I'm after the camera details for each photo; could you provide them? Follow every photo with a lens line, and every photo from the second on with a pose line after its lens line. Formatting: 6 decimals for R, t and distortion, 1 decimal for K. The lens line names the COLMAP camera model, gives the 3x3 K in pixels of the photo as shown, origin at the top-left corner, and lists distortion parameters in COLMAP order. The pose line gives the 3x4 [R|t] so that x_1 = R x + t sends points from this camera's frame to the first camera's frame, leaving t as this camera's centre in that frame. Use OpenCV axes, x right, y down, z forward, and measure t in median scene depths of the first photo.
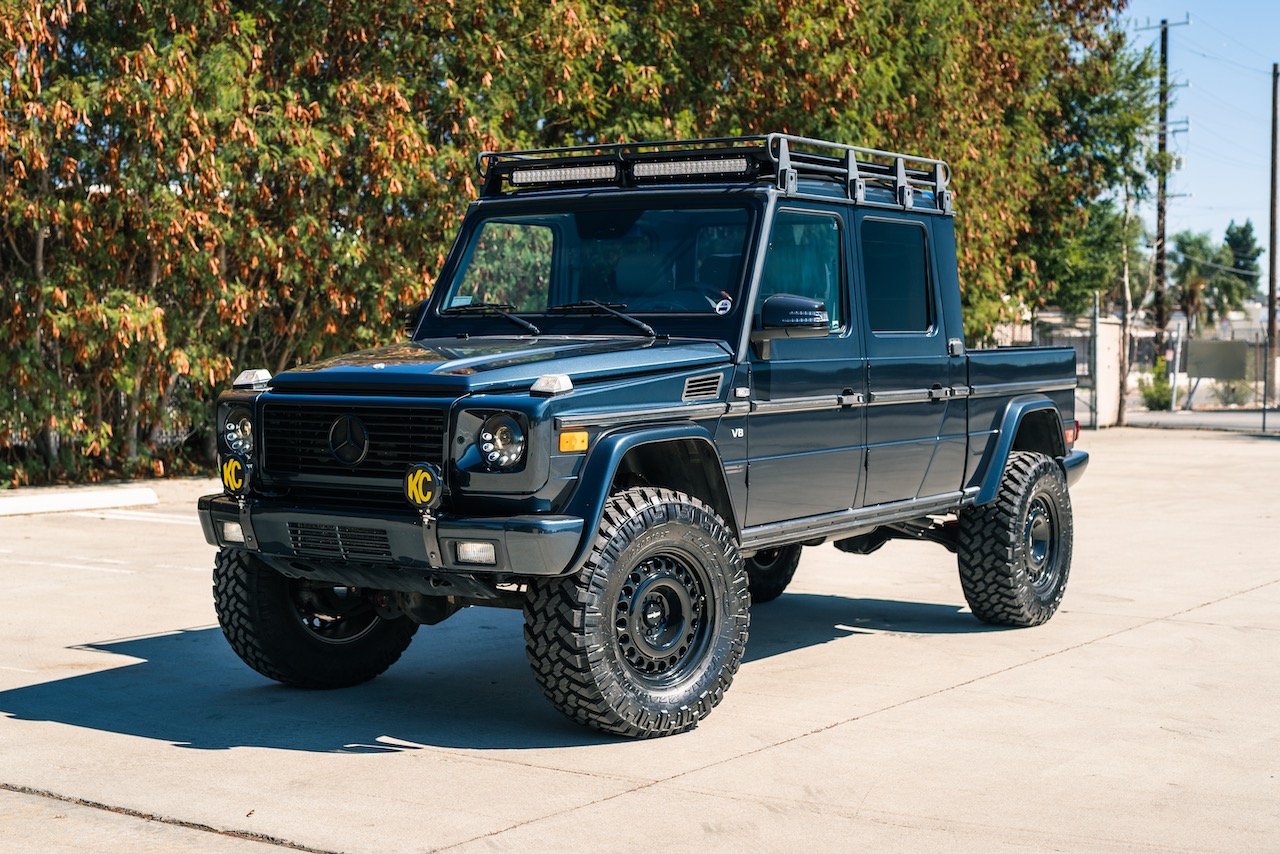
lens RADIAL K [[1941.7, 0, 682.4], [0, 1941.7, 421.7], [0, 0, 1]] dist [0.002544, 0.000000]
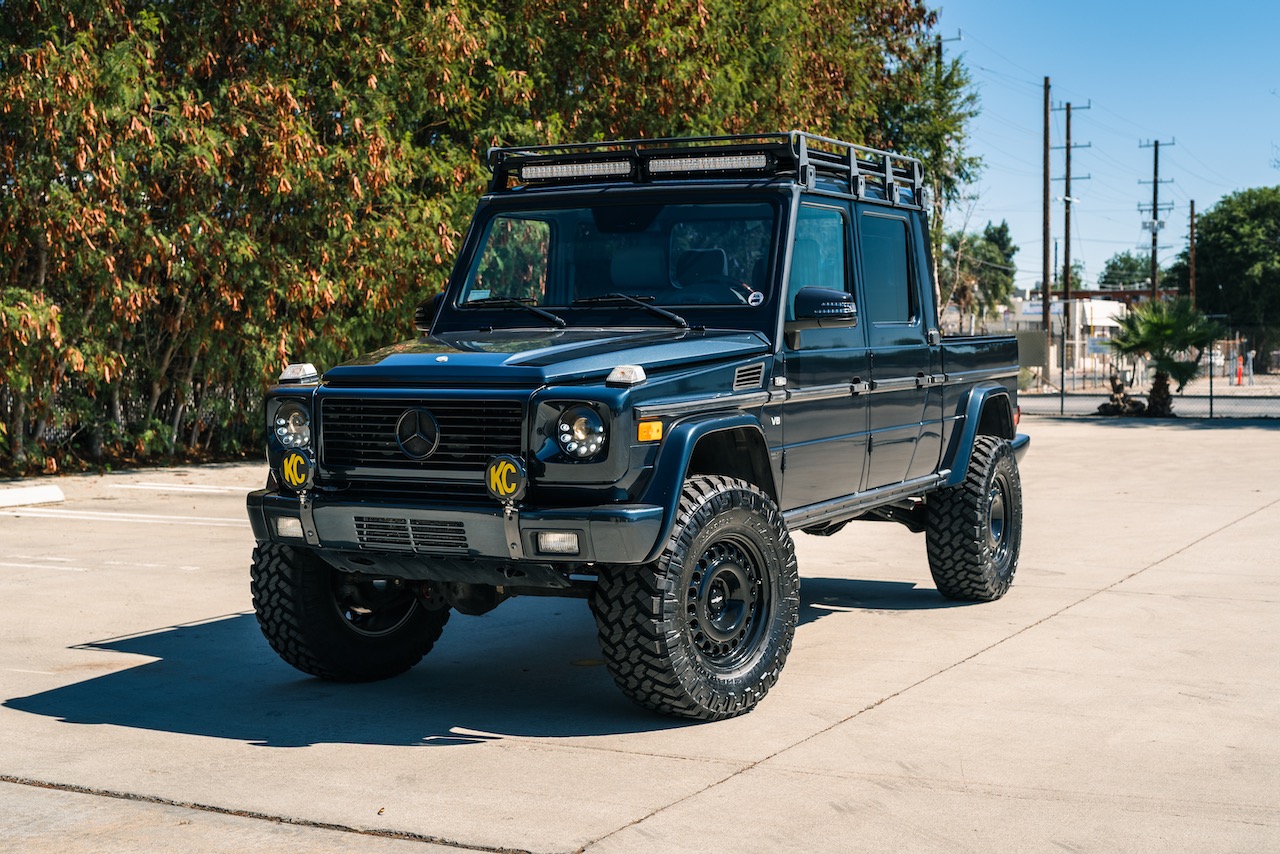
lens RADIAL K [[1818.3, 0, 644.2], [0, 1818.3, 424.6], [0, 0, 1]] dist [0.008193, 0.000000]
pose [[0.991700, -0.013833, 0.127824, -0.136058], [0.012964, 0.999887, 0.007628, -0.000464], [-0.127915, -0.005907, 0.991768, 0.042872]]
